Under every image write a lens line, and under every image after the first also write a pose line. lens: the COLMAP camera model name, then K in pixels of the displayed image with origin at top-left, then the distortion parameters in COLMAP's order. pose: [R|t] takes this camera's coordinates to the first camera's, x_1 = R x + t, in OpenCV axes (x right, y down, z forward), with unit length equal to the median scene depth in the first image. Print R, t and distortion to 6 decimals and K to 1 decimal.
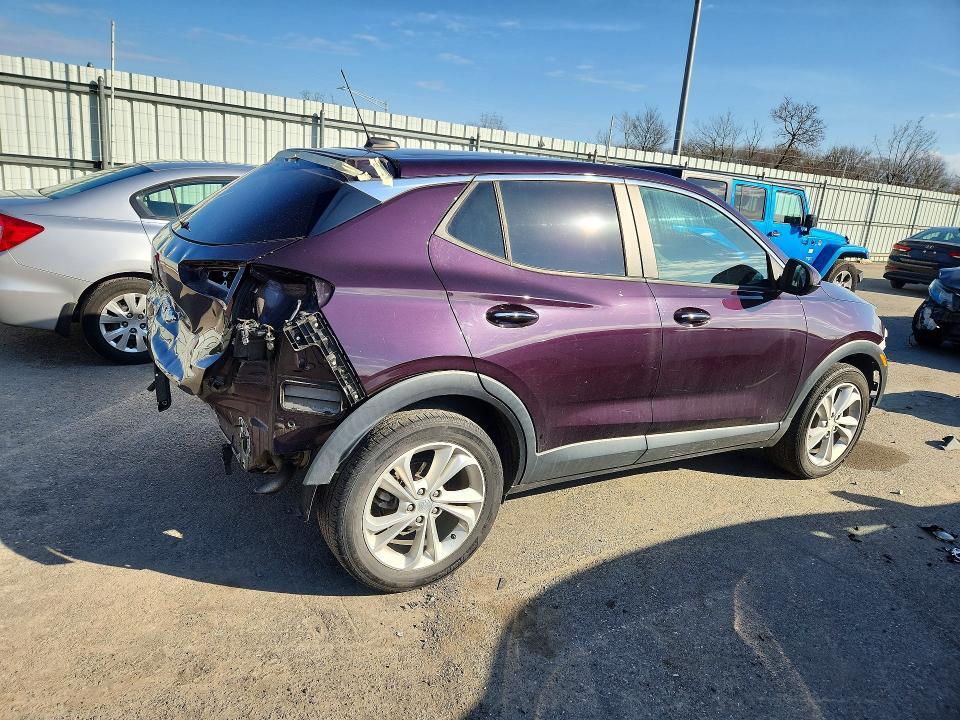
lens RADIAL K [[657.4, 0, 463.9], [0, 657.4, 359.1], [0, 0, 1]] dist [0.062969, -0.059854]
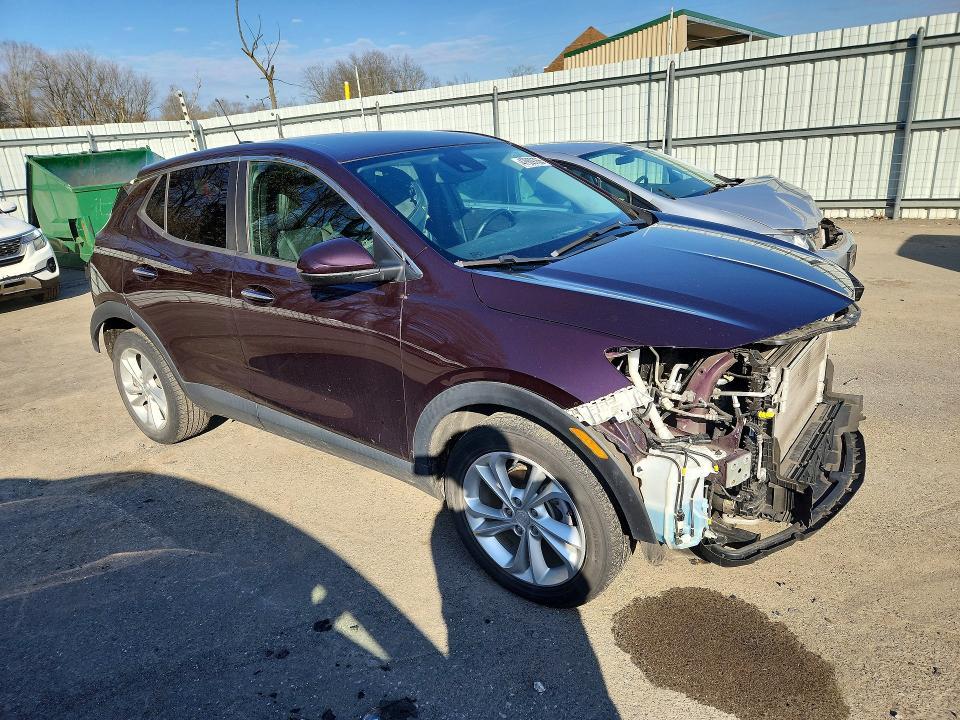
lens RADIAL K [[657.4, 0, 463.9], [0, 657.4, 359.1], [0, 0, 1]] dist [0.062969, -0.059854]
pose [[0.336823, 0.183321, -0.923550, 0.386382], [-0.140984, 0.979625, 0.143034, -0.038744], [0.930953, 0.082029, 0.355805, 0.272701]]
